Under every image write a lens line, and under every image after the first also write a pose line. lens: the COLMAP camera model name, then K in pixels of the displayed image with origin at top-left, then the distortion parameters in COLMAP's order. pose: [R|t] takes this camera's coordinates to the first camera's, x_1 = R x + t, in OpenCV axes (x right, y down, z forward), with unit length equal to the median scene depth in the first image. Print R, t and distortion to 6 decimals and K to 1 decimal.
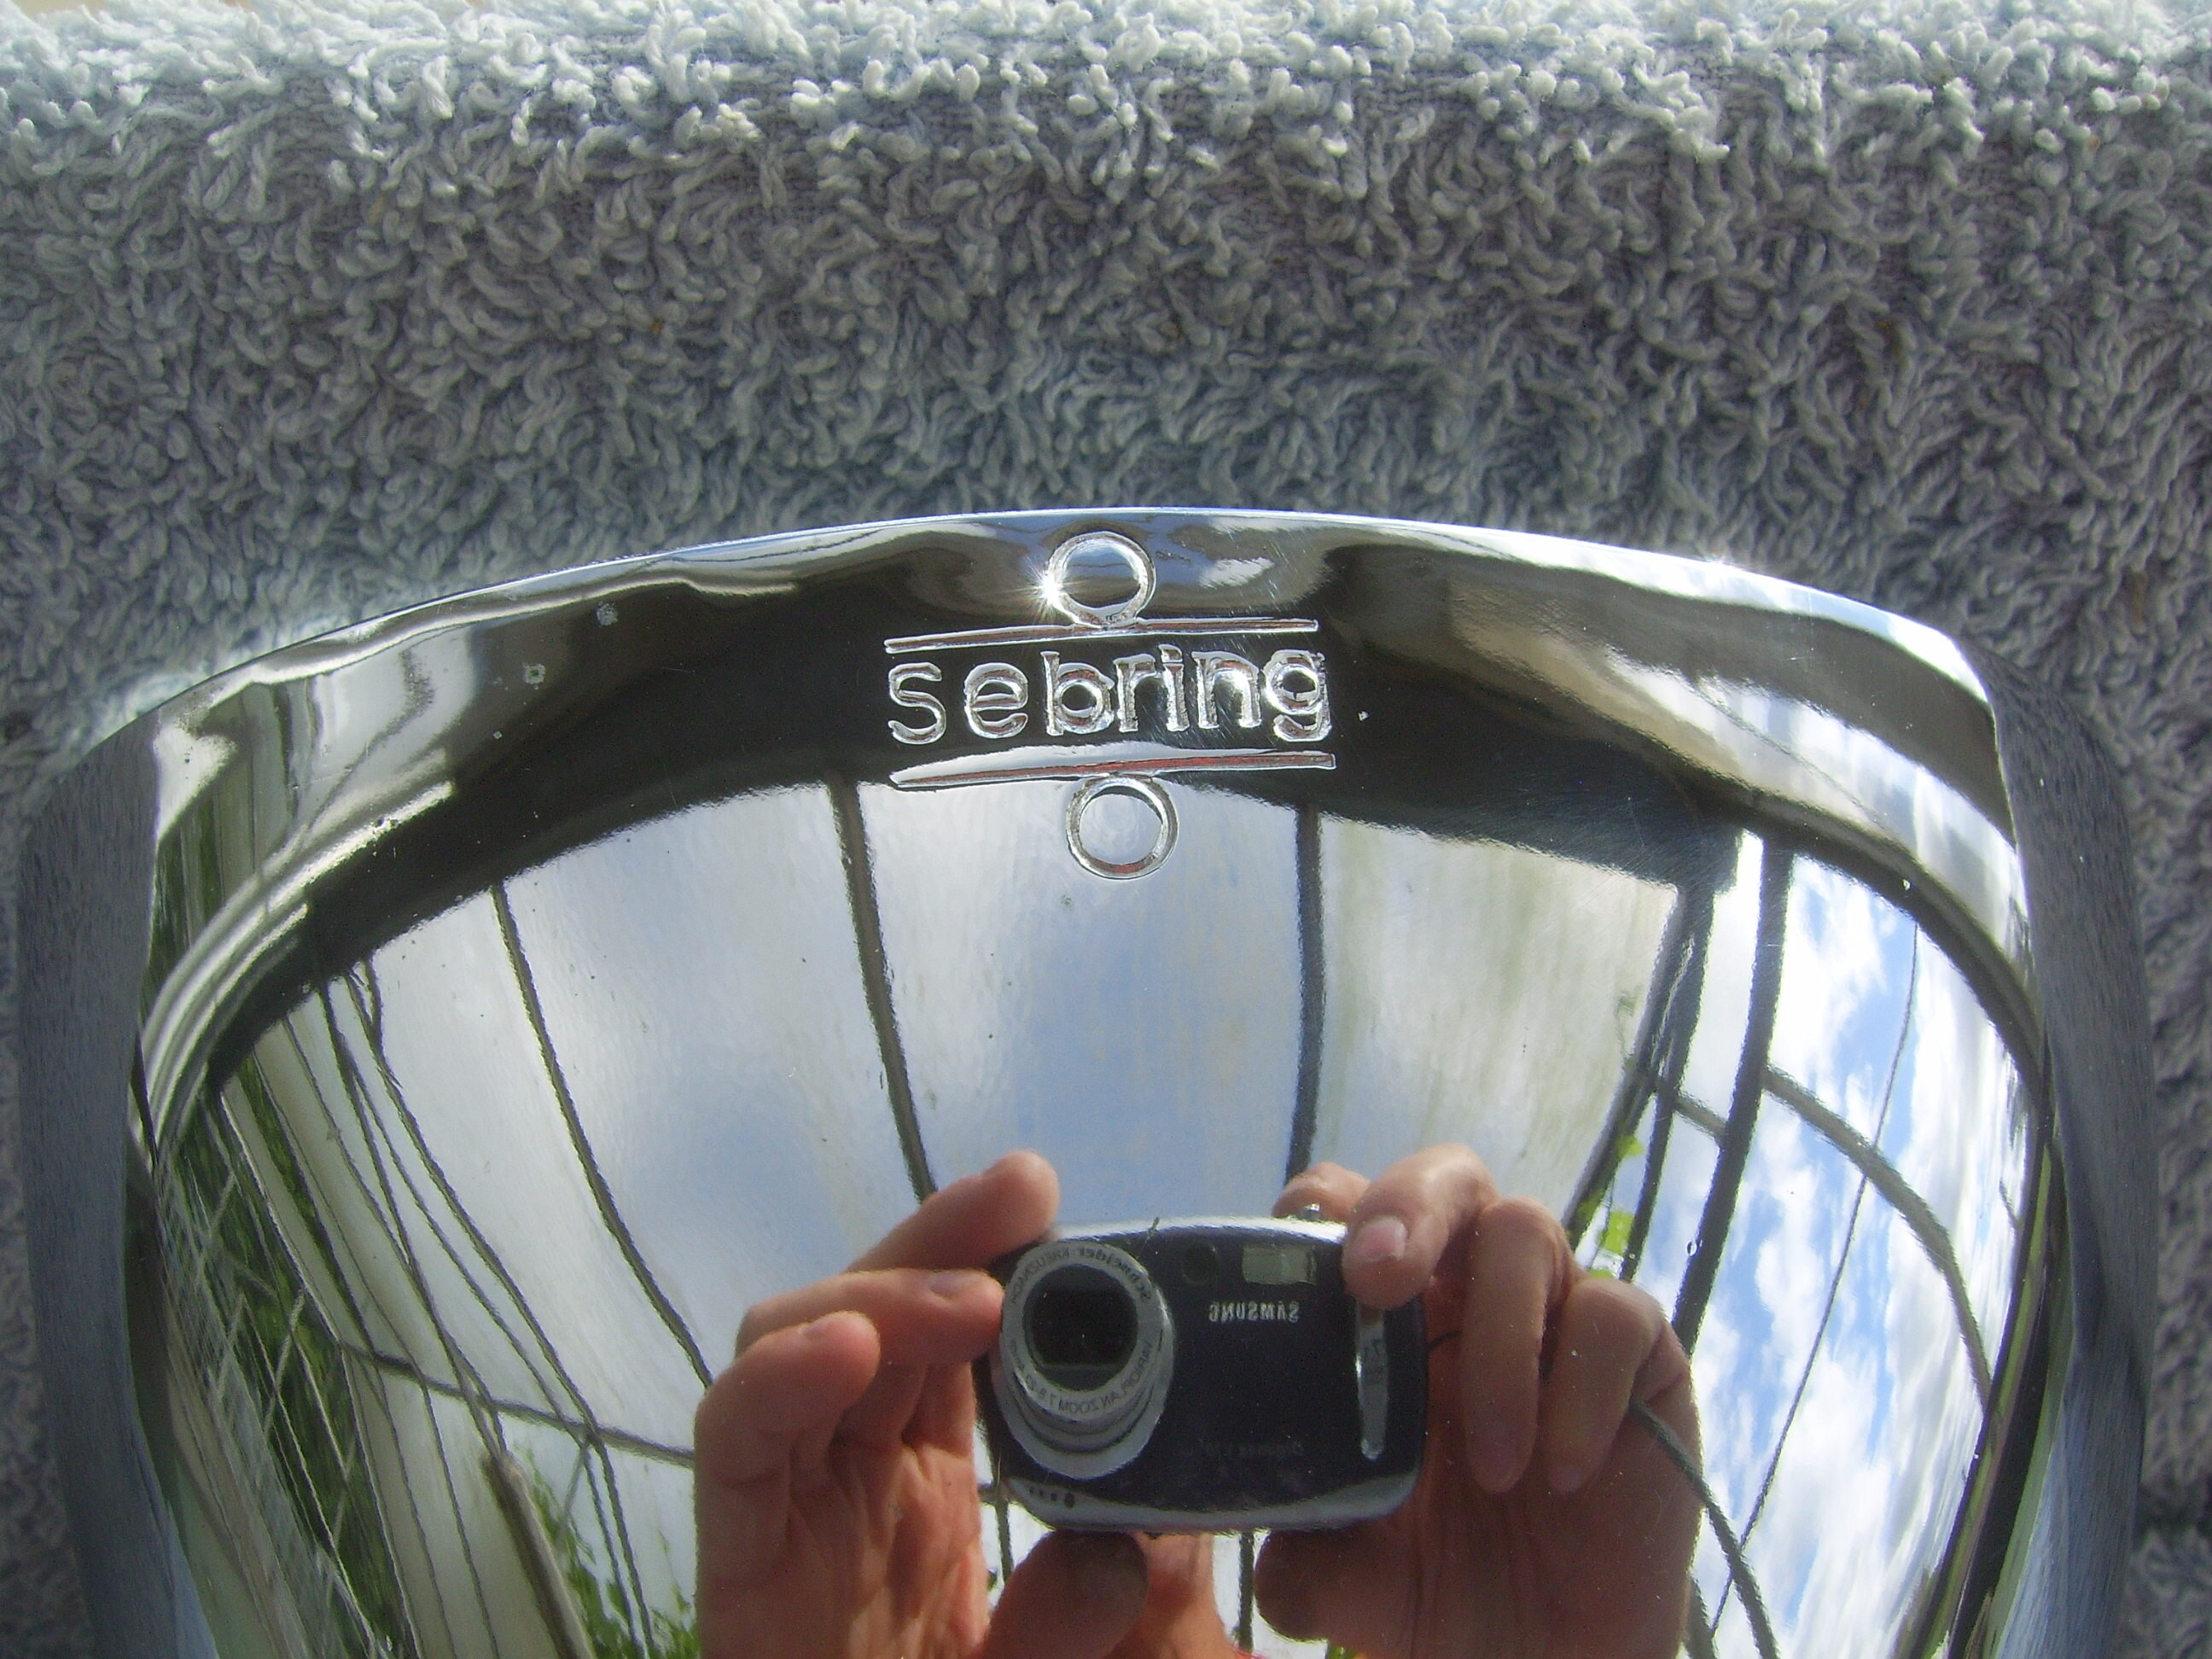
lens RADIAL K [[2456.9, 0, 1114.5], [0, 2456.9, 852.9], [0, 0, 1]] dist [-0.126162, 0.000000]
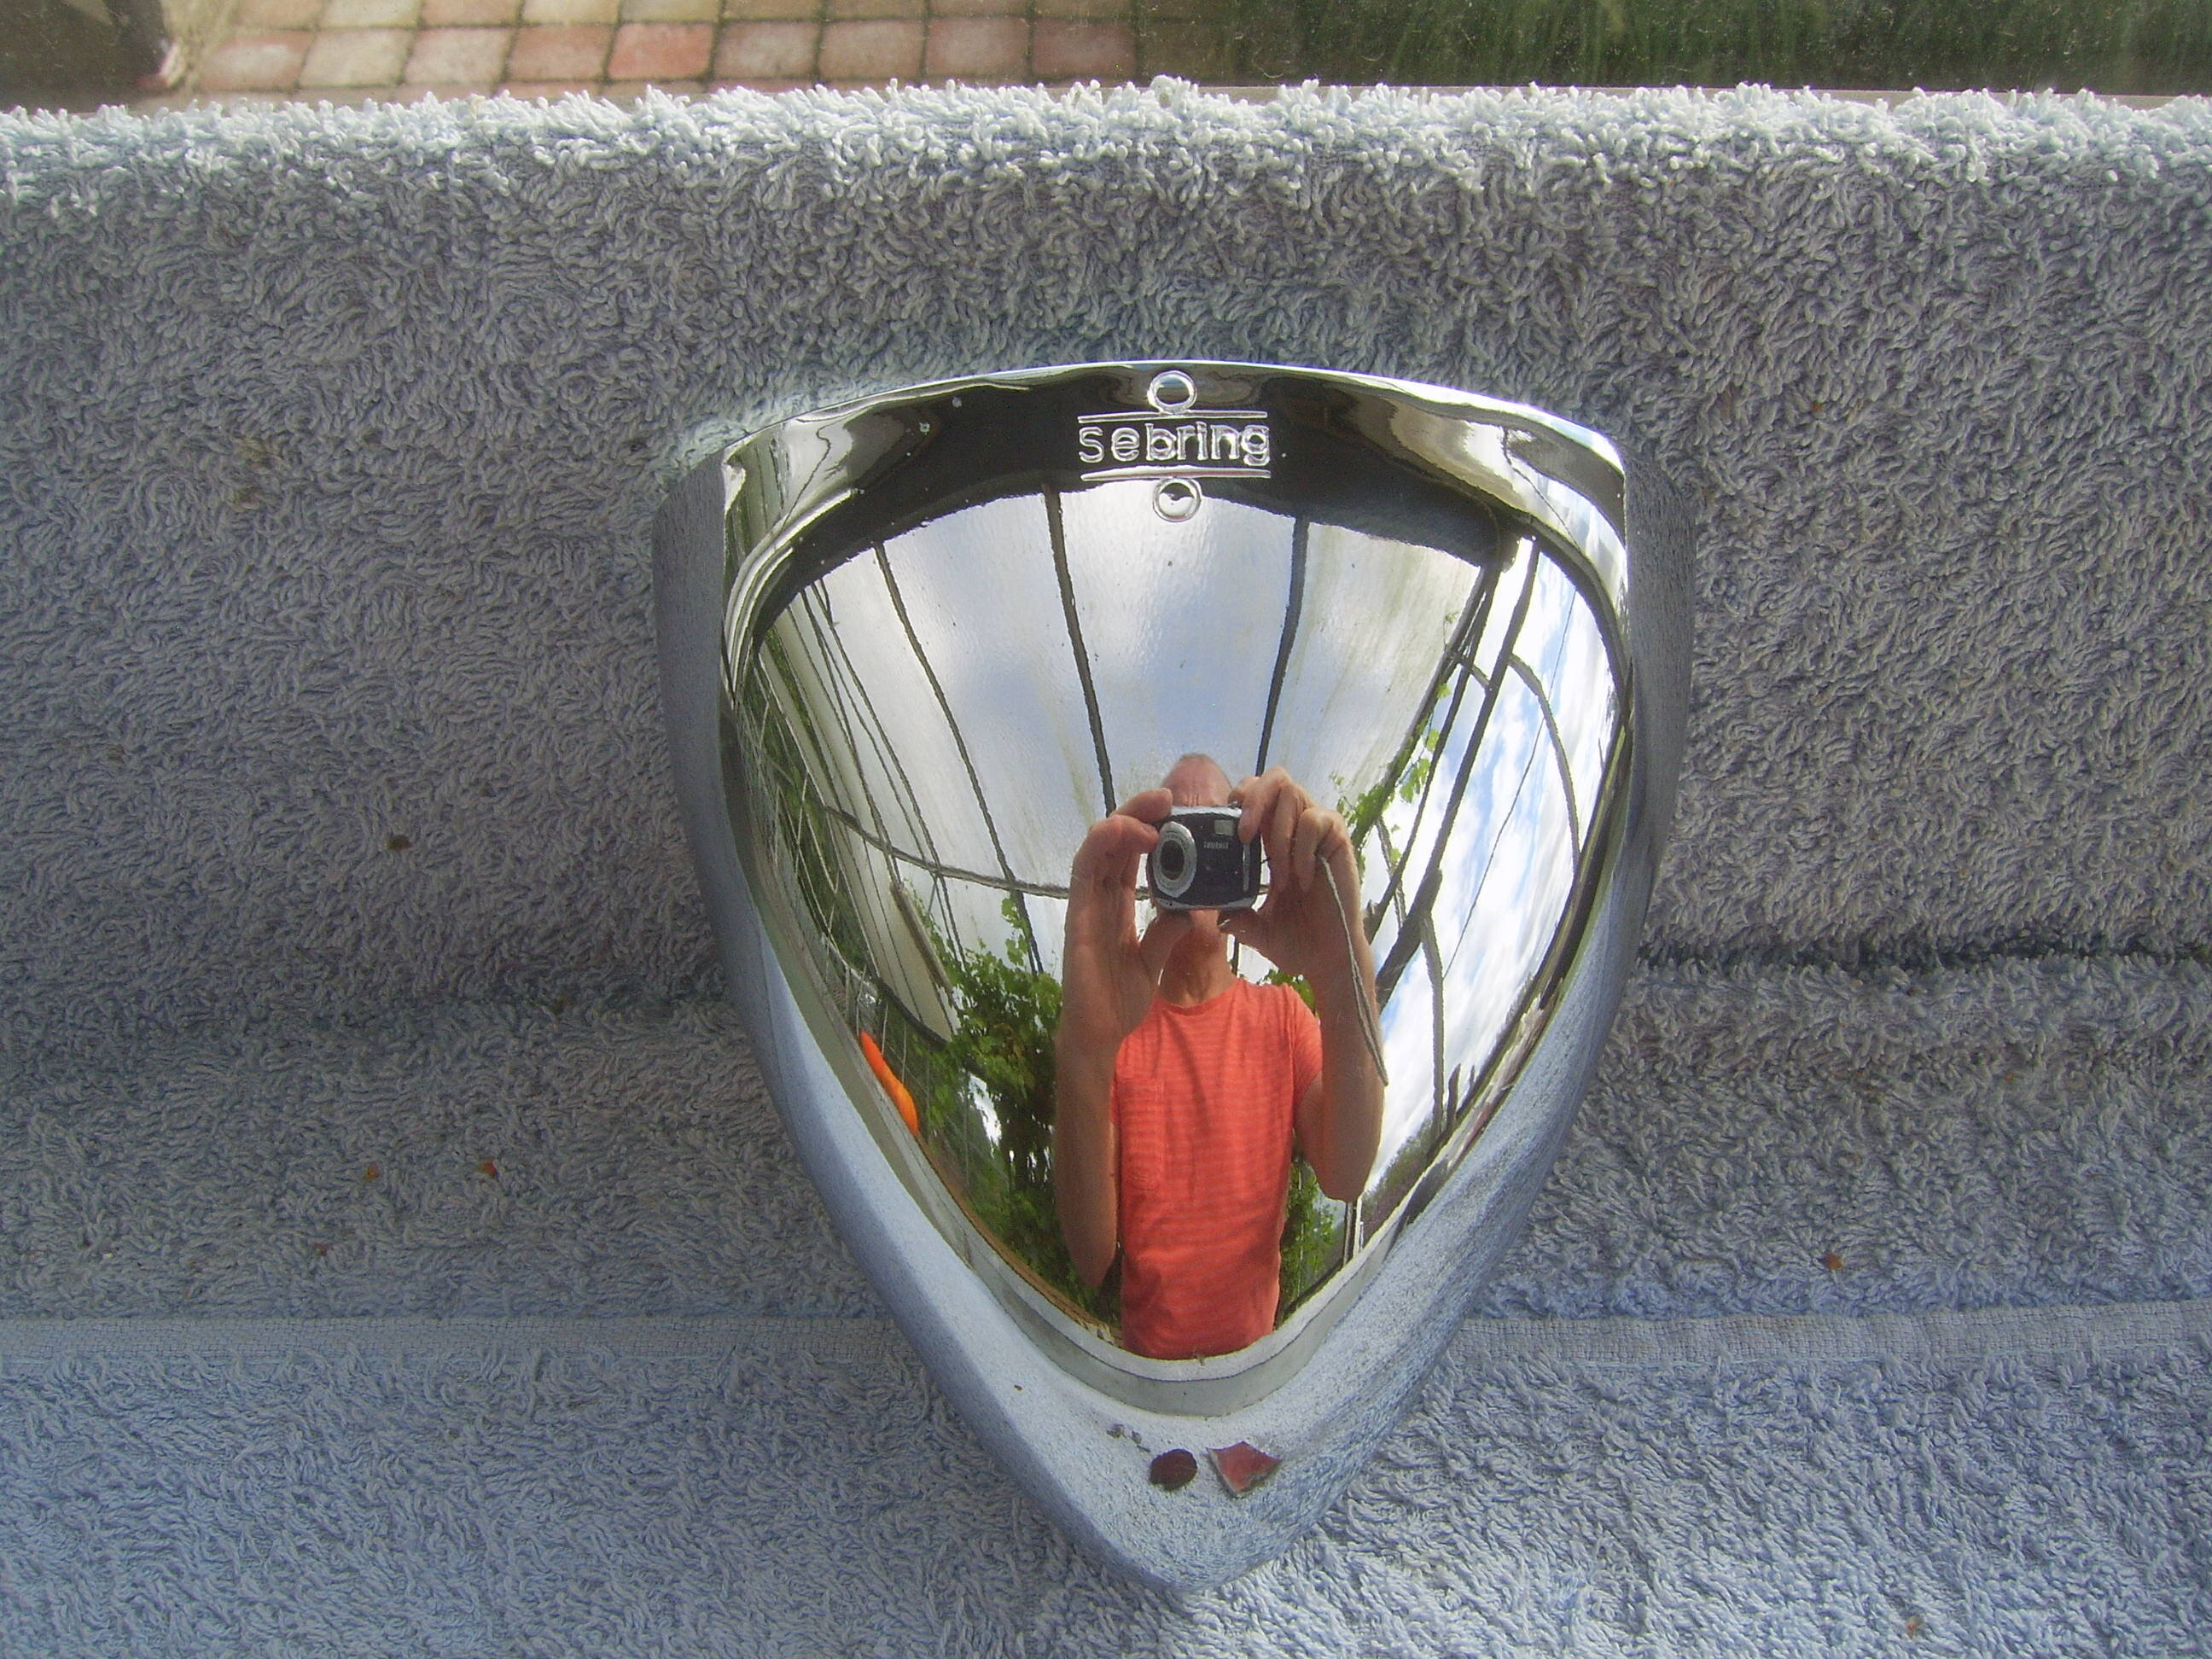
lens RADIAL K [[2456.9, 0, 1091.3], [0, 2456.9, 834.9], [0, 0, 1]] dist [-0.126162, 0.000000]
pose [[0.996600, 0.035616, -0.074296, 0.089961], [-0.028252, 0.994793, 0.097921, 0.068305], [0.077397, -0.095489, 0.992417, -1.147965]]
